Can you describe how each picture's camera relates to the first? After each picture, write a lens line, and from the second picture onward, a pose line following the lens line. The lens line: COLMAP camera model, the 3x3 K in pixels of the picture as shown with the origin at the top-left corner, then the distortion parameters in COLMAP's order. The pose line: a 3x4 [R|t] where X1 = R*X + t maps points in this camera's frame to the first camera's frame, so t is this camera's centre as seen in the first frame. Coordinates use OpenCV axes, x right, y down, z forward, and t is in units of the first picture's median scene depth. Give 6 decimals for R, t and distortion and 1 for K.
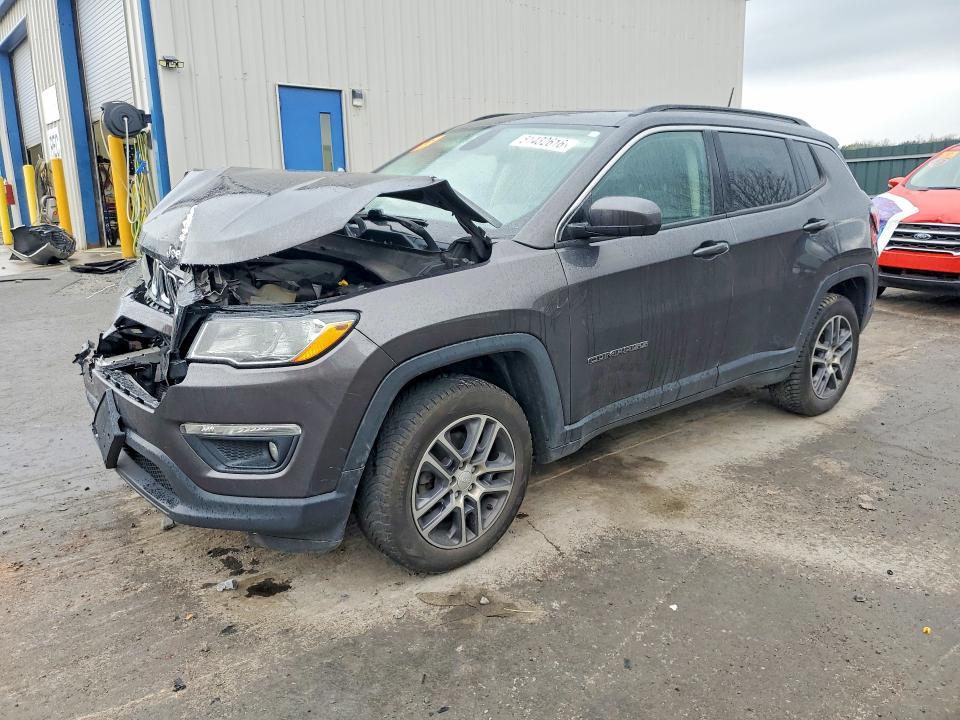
lens RADIAL K [[731.8, 0, 480.0], [0, 731.8, 360.0], [0, 0, 1]] dist [0.002844, 0.005598]
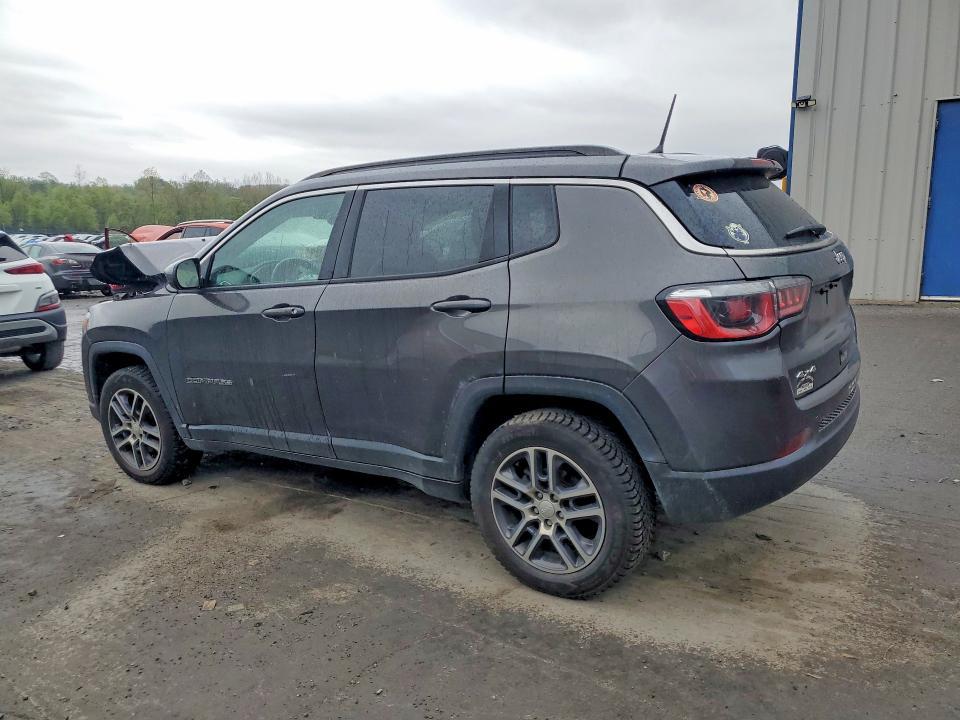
lens RADIAL K [[731.8, 0, 480.0], [0, 731.8, 360.0], [0, 0, 1]] dist [0.002844, 0.005598]
pose [[0.305193, 0.171279, -0.936761, 1.300237], [-0.198343, 0.973552, 0.113386, -0.242460], [0.931406, 0.151195, 0.331093, 0.879966]]
